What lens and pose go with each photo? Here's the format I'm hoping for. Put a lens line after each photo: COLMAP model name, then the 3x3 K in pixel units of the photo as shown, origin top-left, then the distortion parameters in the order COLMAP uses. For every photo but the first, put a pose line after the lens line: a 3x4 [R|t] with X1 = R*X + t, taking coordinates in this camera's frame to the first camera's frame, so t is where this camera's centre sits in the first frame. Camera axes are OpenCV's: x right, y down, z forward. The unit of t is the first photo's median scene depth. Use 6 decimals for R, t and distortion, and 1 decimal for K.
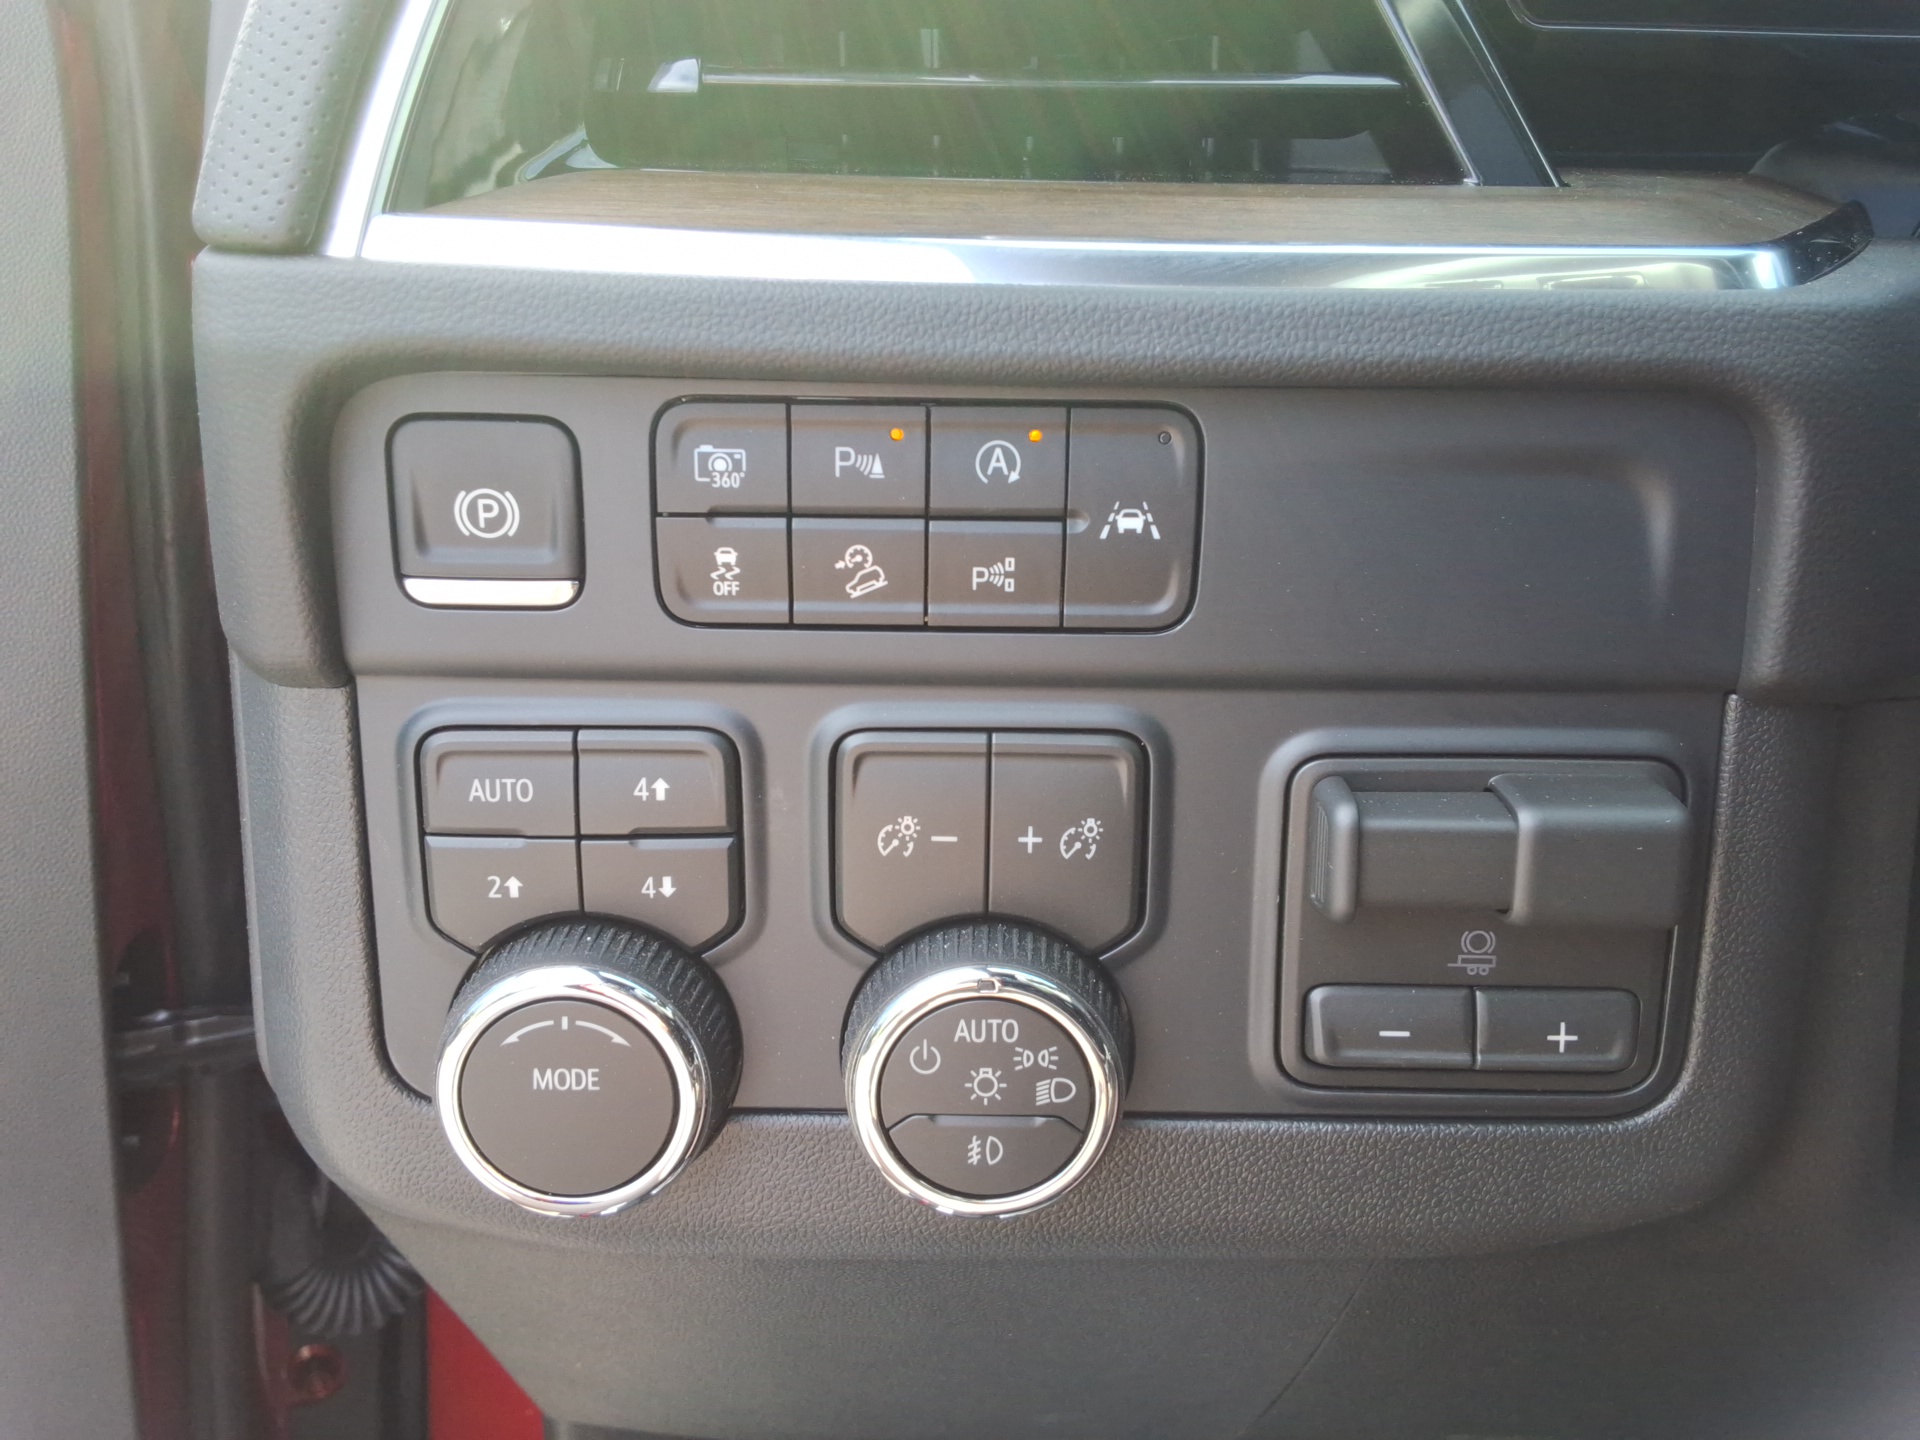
lens RADIAL K [[1552.4, 0, 968.9], [0, 1552.4, 692.4], [0, 0, 1]] dist [0.117950, -0.189358]
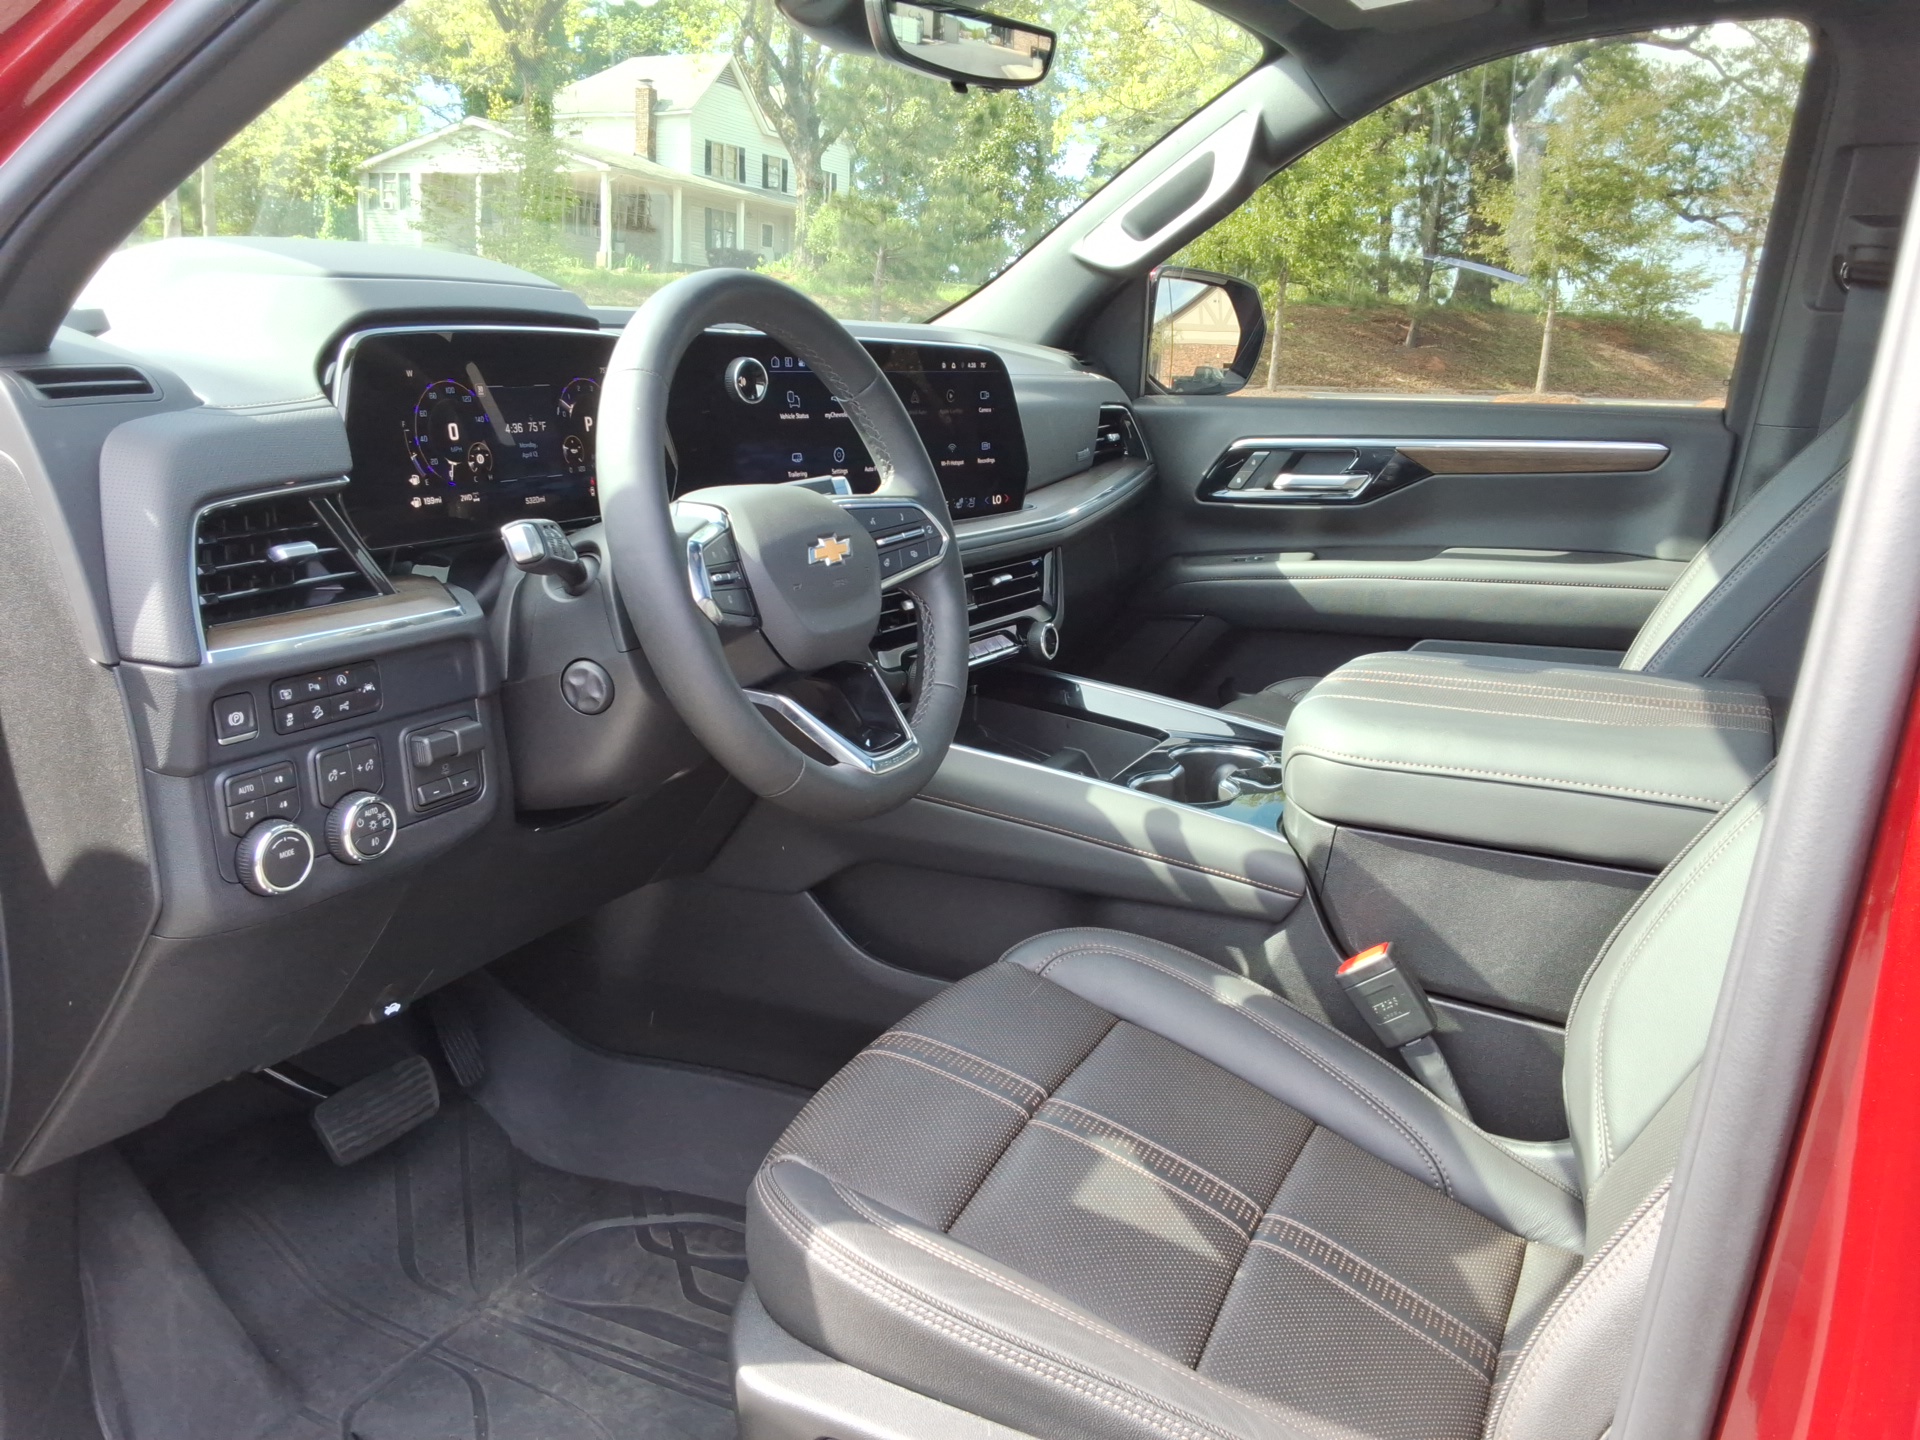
lens RADIAL K [[1533.3, 0, 965.1], [0, 1533.3, 702.9], [0, 0, 1]] dist [0.094367, -0.155021]
pose [[0.452634, -0.208761, 0.866915, -2.851196], [0.245444, 0.963822, 0.103946, -0.108284], [-0.857251, 0.165730, 0.487498, -2.478668]]
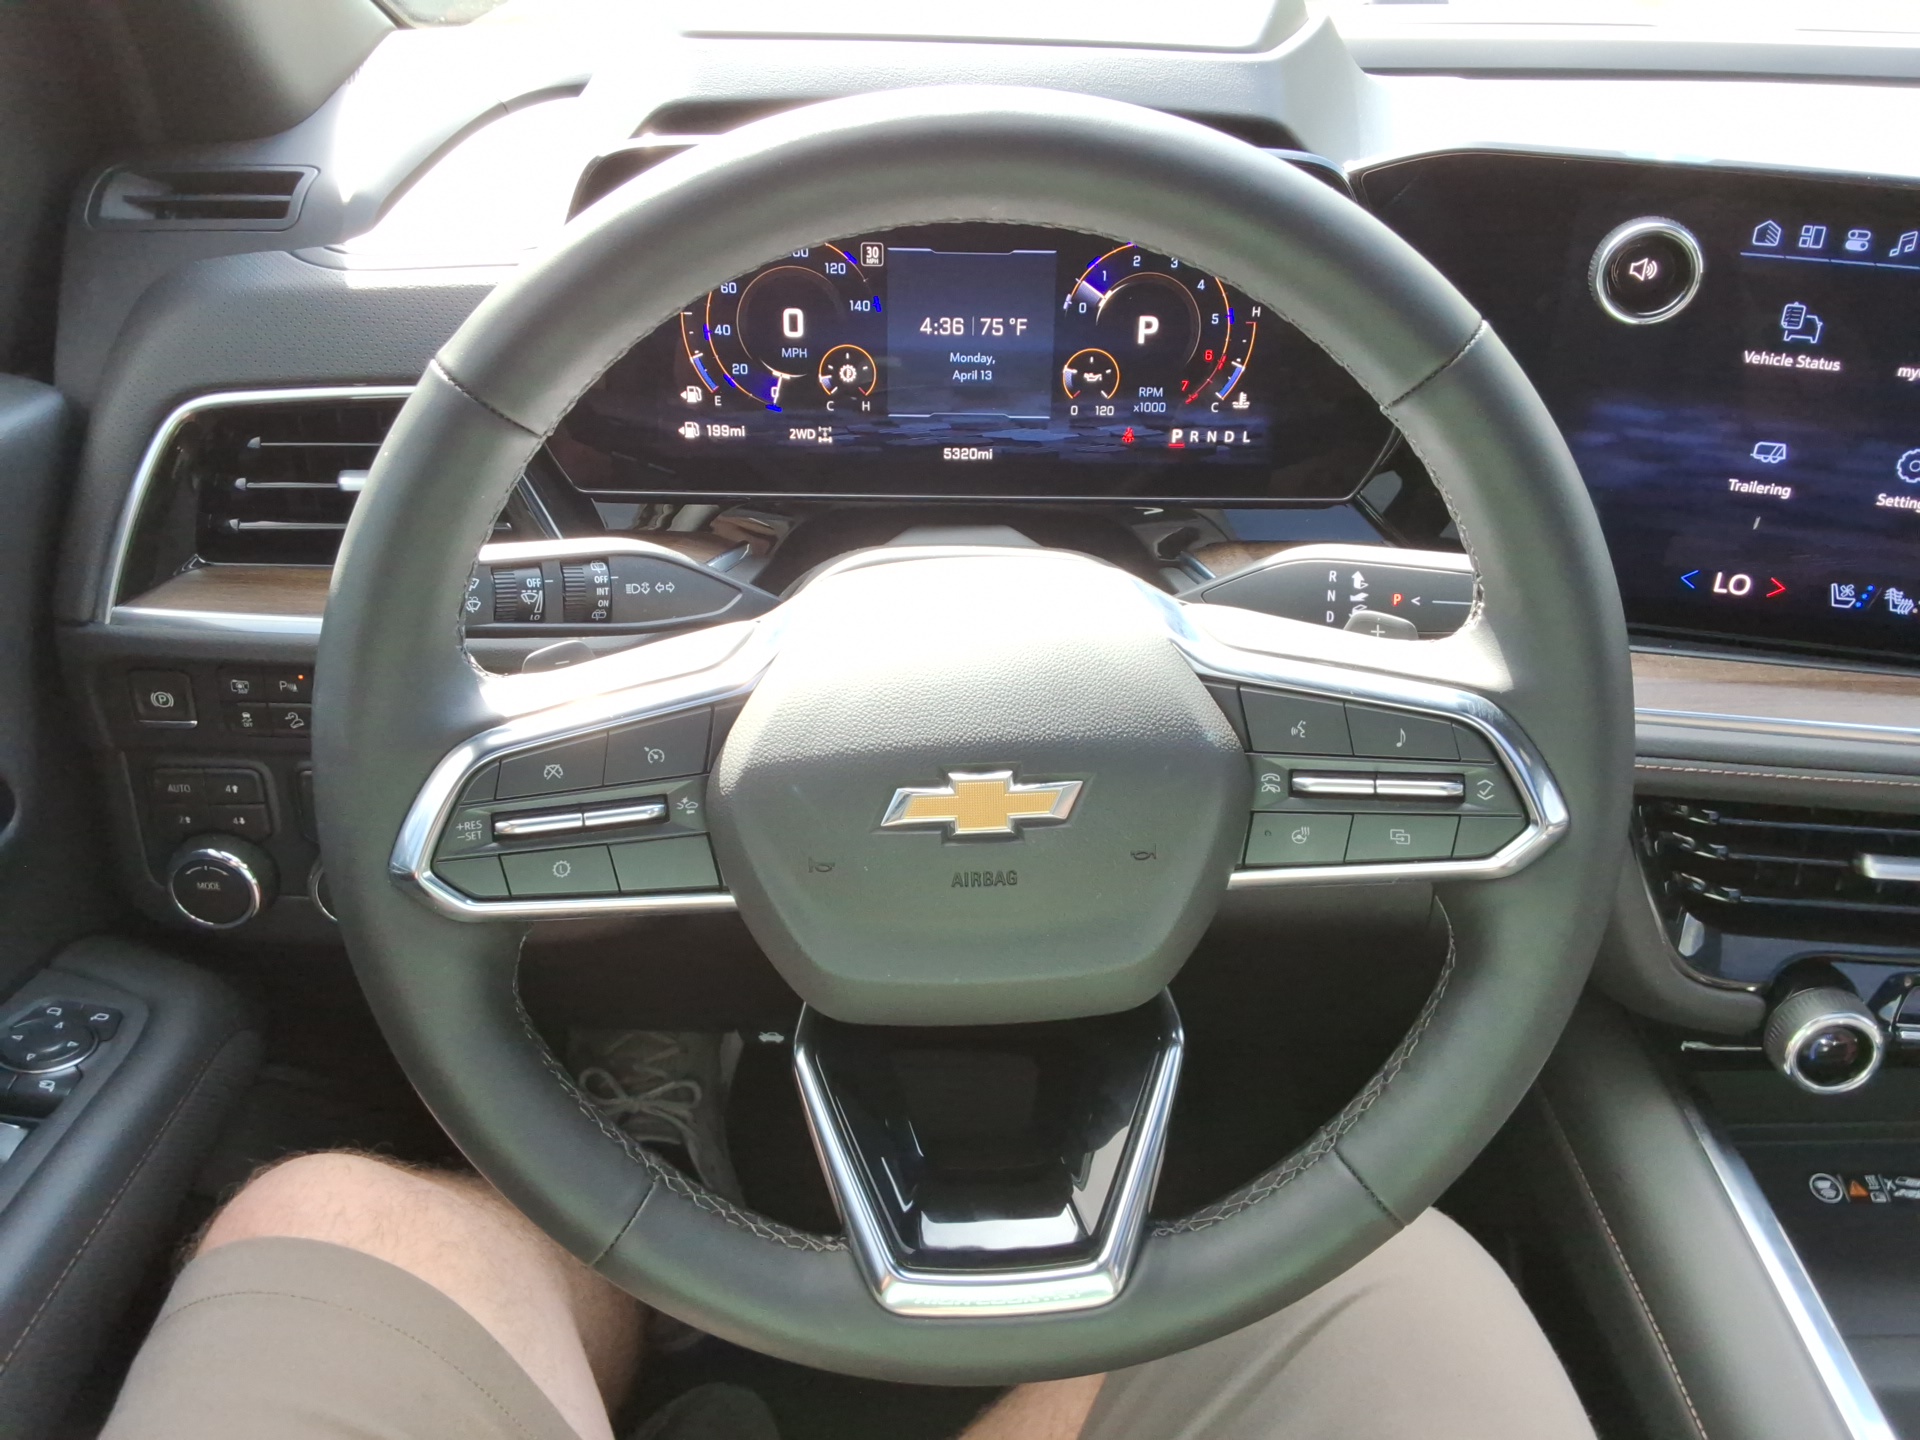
lens RADIAL K [[1552.4, 0, 968.9], [0, 1552.4, 692.4], [0, 0, 1]] dist [0.117950, -0.189358]
pose [[0.999885, 0.014805, 0.003321, 1.171401], [-0.015163, 0.982912, 0.183450, -0.684579], [-0.000548, -0.183479, 0.983023, -1.866010]]
